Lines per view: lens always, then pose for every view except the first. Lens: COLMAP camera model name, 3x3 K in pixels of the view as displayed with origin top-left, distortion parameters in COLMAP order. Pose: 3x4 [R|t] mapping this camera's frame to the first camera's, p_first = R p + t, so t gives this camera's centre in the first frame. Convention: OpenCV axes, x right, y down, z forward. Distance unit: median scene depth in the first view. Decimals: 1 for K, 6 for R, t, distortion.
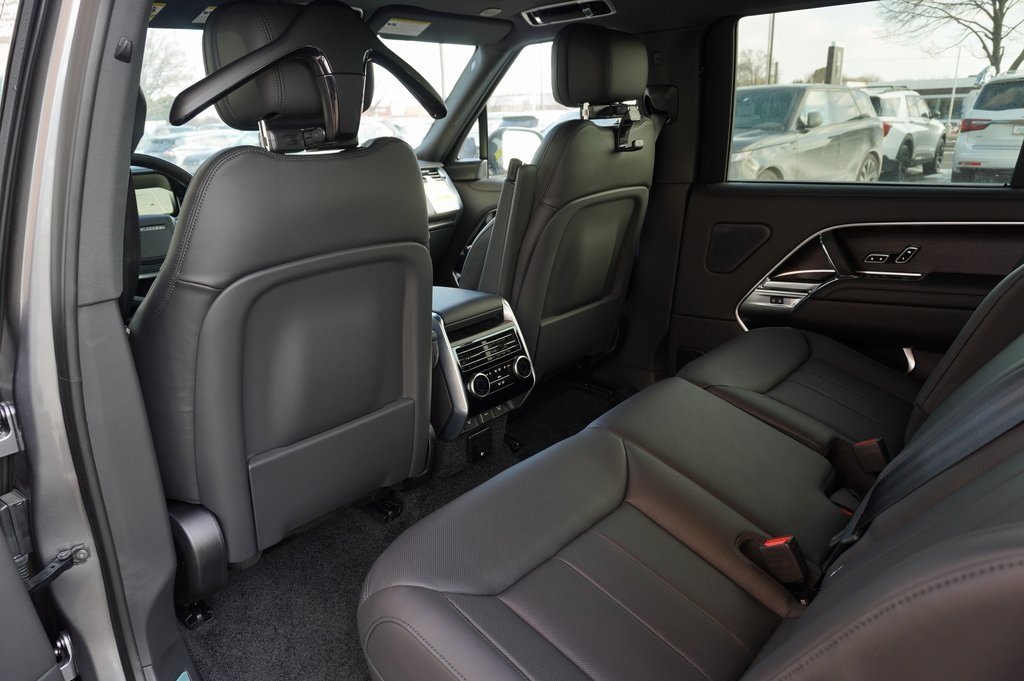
lens RADIAL K [[689.7, 0, 512.0], [0, 689.7, 340.5], [0, 0, 1]] dist [-0.050414, 0.047136]
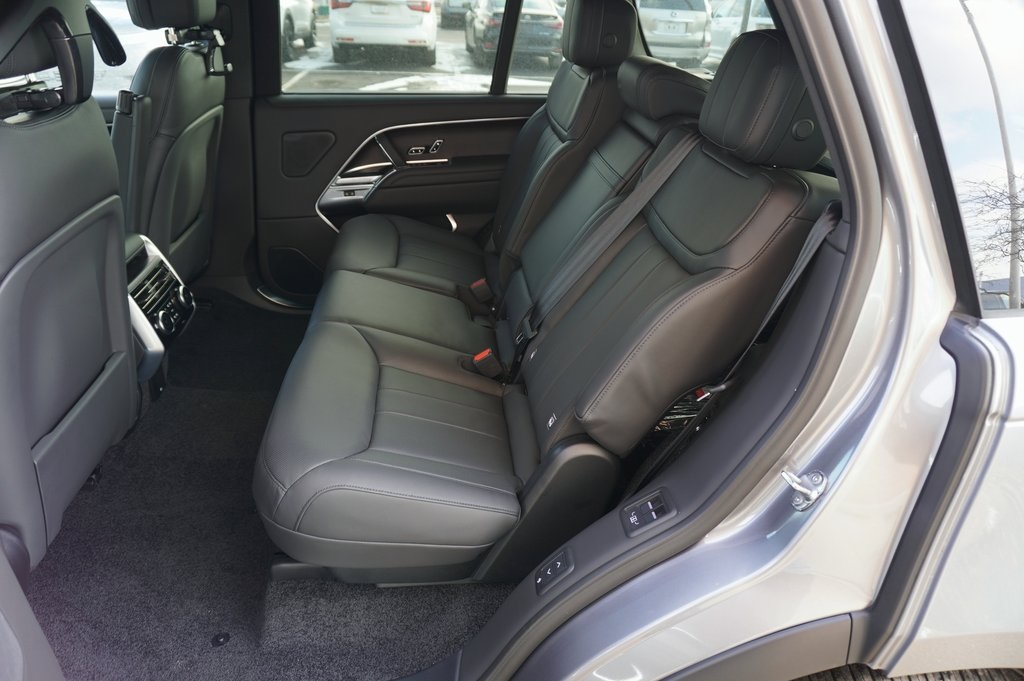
lens RADIAL K [[689.7, 0, 512.0], [0, 689.7, 340.5], [0, 0, 1]] dist [-0.050414, 0.047136]
pose [[0.678137, -0.291556, 0.674630, -0.342997], [0.170978, 0.955344, 0.241006, -0.057712], [-0.714770, -0.048088, 0.697704, -0.079269]]
